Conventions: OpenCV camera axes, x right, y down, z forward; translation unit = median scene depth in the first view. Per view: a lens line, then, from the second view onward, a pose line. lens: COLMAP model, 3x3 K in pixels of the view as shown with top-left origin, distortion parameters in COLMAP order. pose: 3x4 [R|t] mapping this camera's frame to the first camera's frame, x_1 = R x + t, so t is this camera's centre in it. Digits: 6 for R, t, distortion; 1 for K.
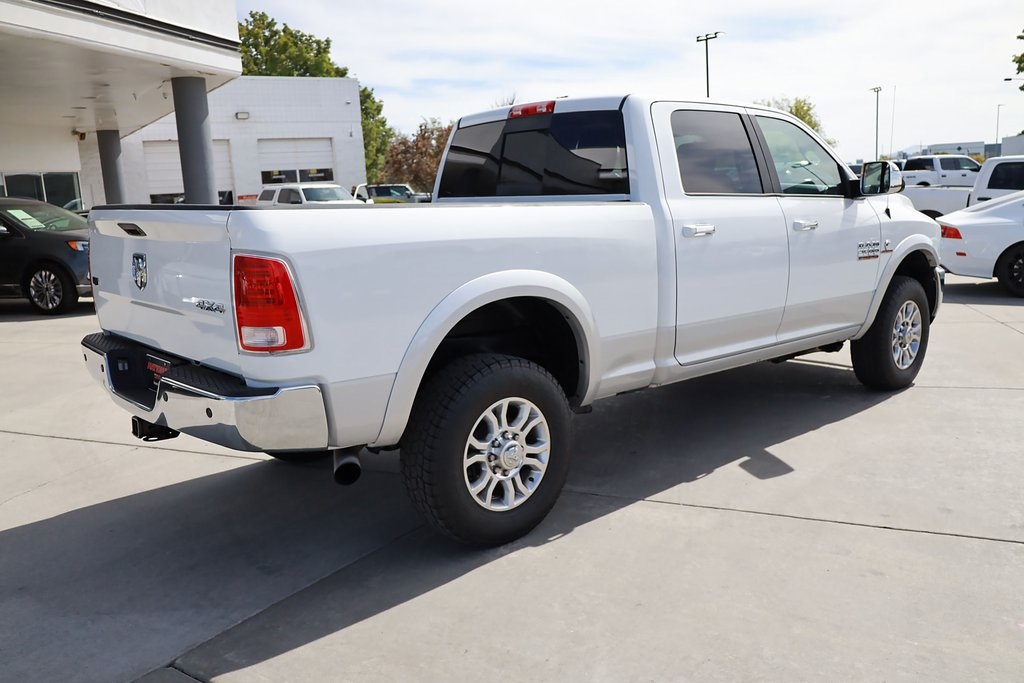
lens RADIAL K [[863.8, 0, 512.0], [0, 863.8, 341.5], [0, 0, 1]] dist [-0.005344, -0.000032]
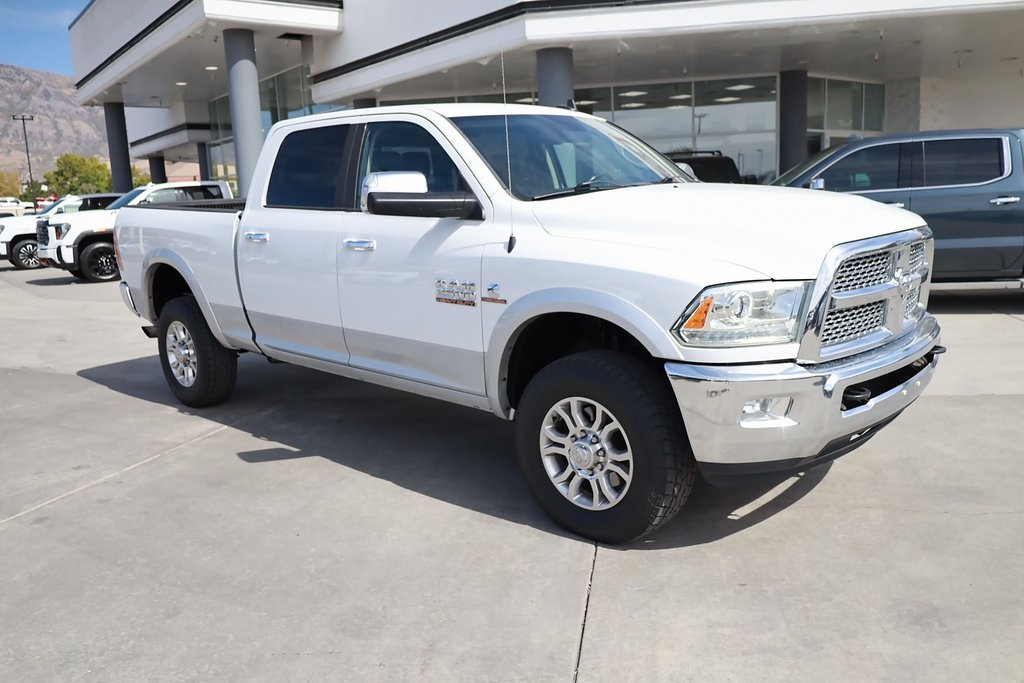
lens RADIAL K [[826.2, 0, 512.0], [0, 826.2, 341.5], [0, 0, 1]] dist [-0.008618, -0.003814]
pose [[0.078878, 0.216432, -0.973106, 1.053366], [-0.136469, 0.969302, 0.204524, -0.204892], [0.987499, 0.116667, 0.105993, 0.941883]]
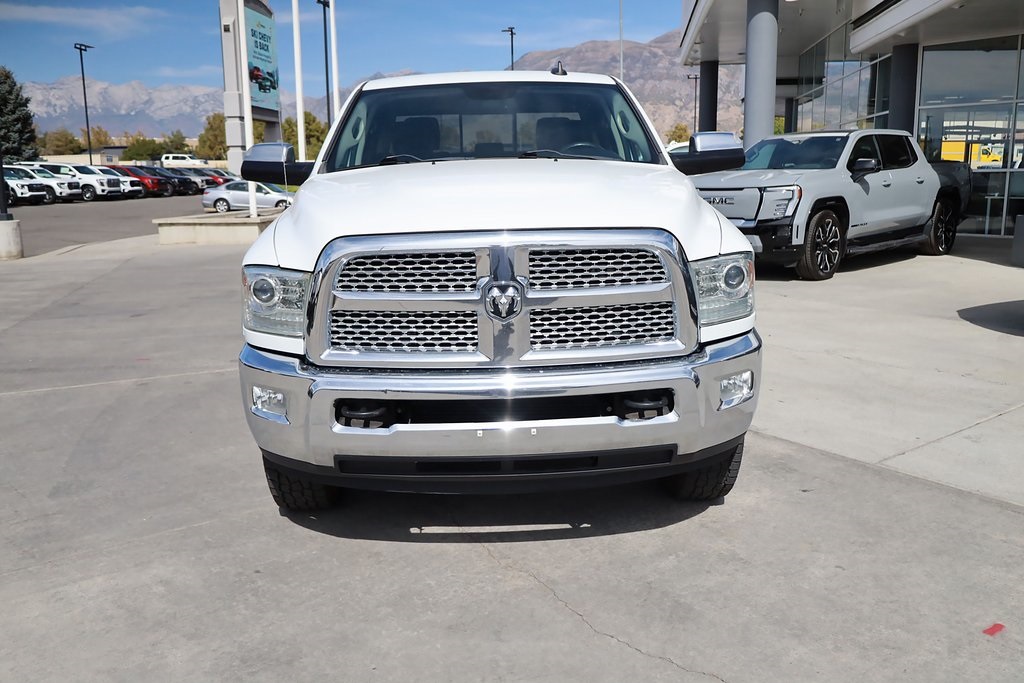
lens RADIAL K [[863.8, 0, 512.0], [0, 863.8, 341.5], [0, 0, 1]] dist [-0.005344, -0.000032]
pose [[-0.665550, 0.201151, -0.718735, 0.832806], [-0.079734, 0.938323, 0.336440, -0.305828], [0.742082, 0.281225, -0.608463, 1.603810]]
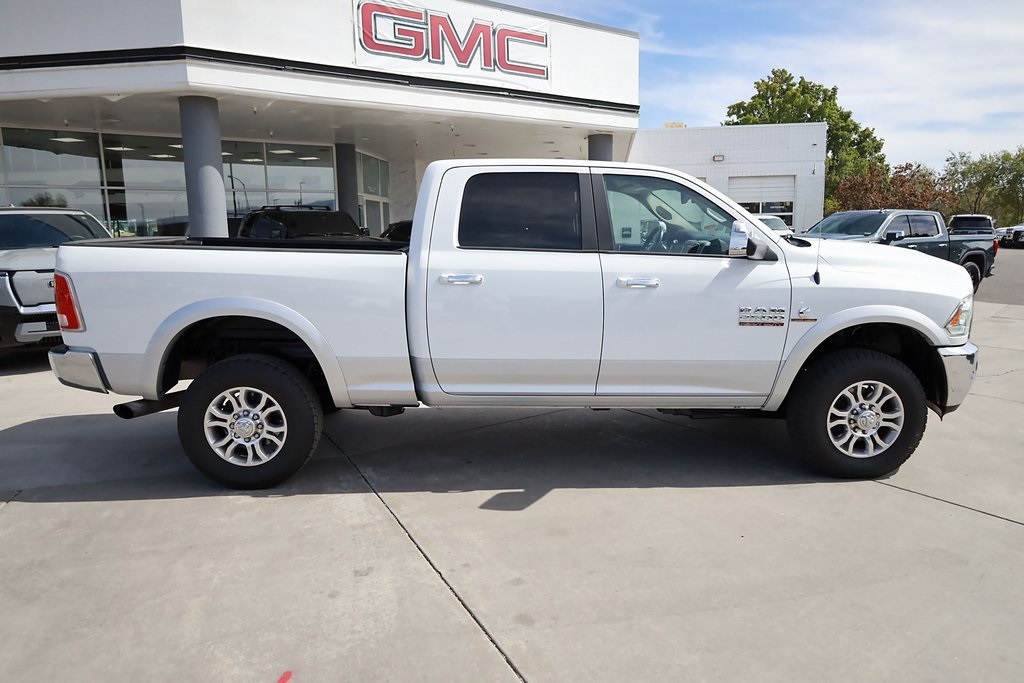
lens RADIAL K [[697.9, 0, 512.0], [0, 697.9, 341.5], [0, 0, 1]] dist [-0.001959, -0.001427]
pose [[0.766862, 0.137533, -0.626903, 0.651606], [-0.133824, 0.989566, 0.053395, -0.079966], [0.627705, 0.042948, 0.777265, 0.246213]]
